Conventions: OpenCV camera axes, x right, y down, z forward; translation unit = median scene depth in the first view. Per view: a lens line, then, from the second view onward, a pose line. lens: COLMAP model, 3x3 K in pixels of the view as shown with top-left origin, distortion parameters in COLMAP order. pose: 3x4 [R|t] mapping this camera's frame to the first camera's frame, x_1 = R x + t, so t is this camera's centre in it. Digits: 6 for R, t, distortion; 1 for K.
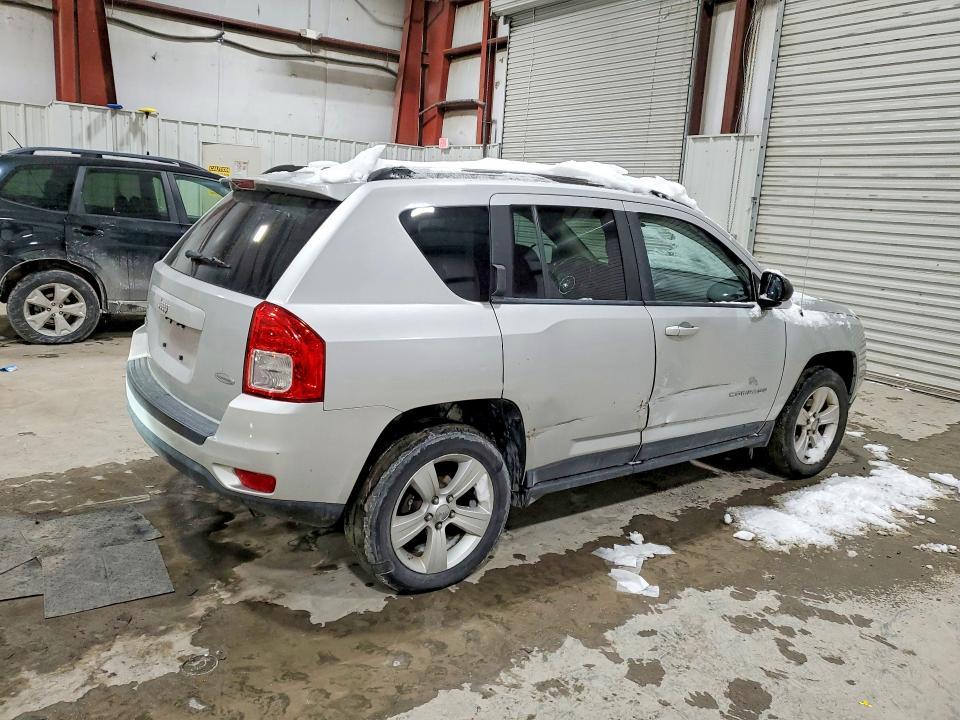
lens RADIAL K [[731.5, 0, 480.0], [0, 731.5, 360.0], [0, 0, 1]] dist [0.013844, 0.009674]
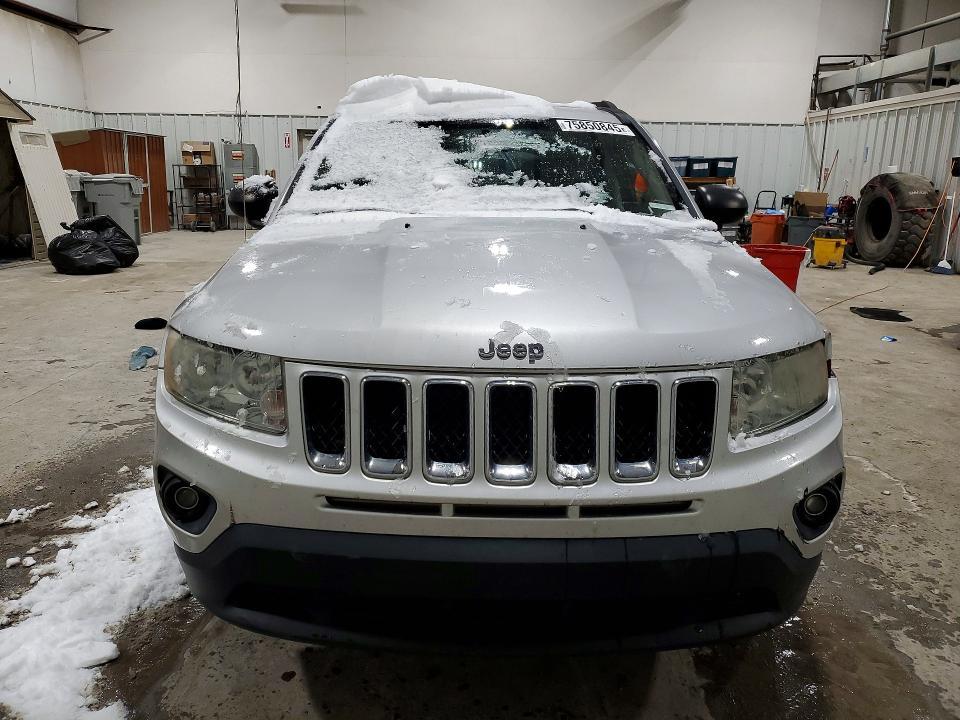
lens RADIAL K [[726.9, 0, 480.0], [0, 726.9, 360.0], [0, 0, 1]] dist [0.003515, 0.010313]
pose [[-0.562250, 0.126525, -0.817231, 0.981021], [-0.222616, 0.928589, 0.296924, -0.236412], [0.796440, 0.348874, -0.493933, 1.753239]]
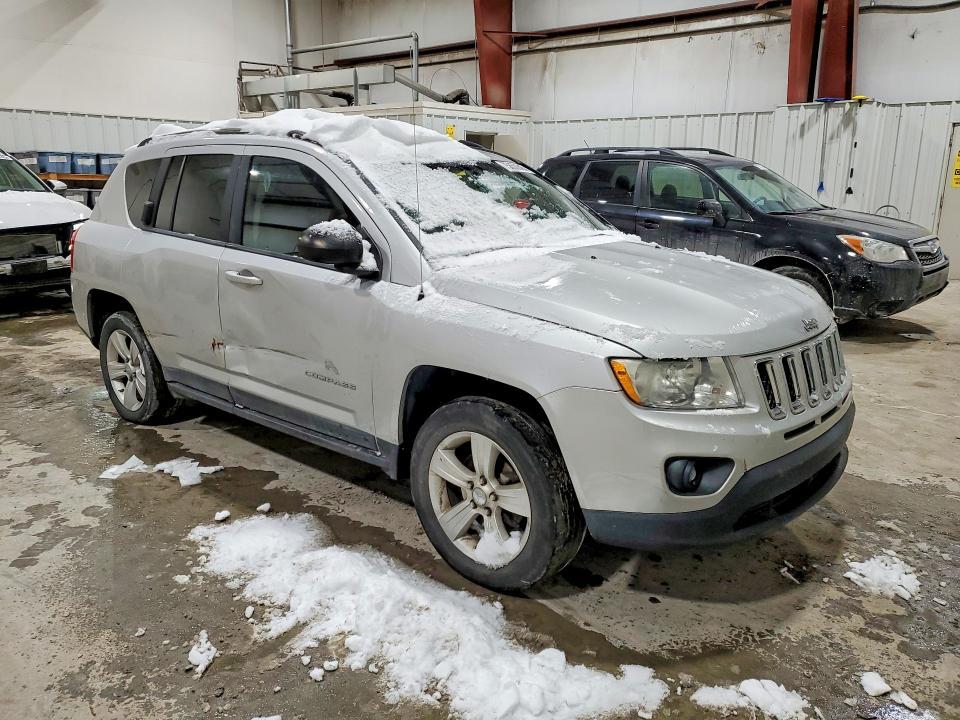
lens RADIAL K [[726.9, 0, 480.0], [0, 726.9, 360.0], [0, 0, 1]] dist [0.003515, 0.010313]
pose [[0.240172, 0.177007, -0.954456, 1.261276], [-0.193421, 0.972245, 0.131635, -0.120302], [0.951265, 0.152997, 0.267743, 1.052368]]
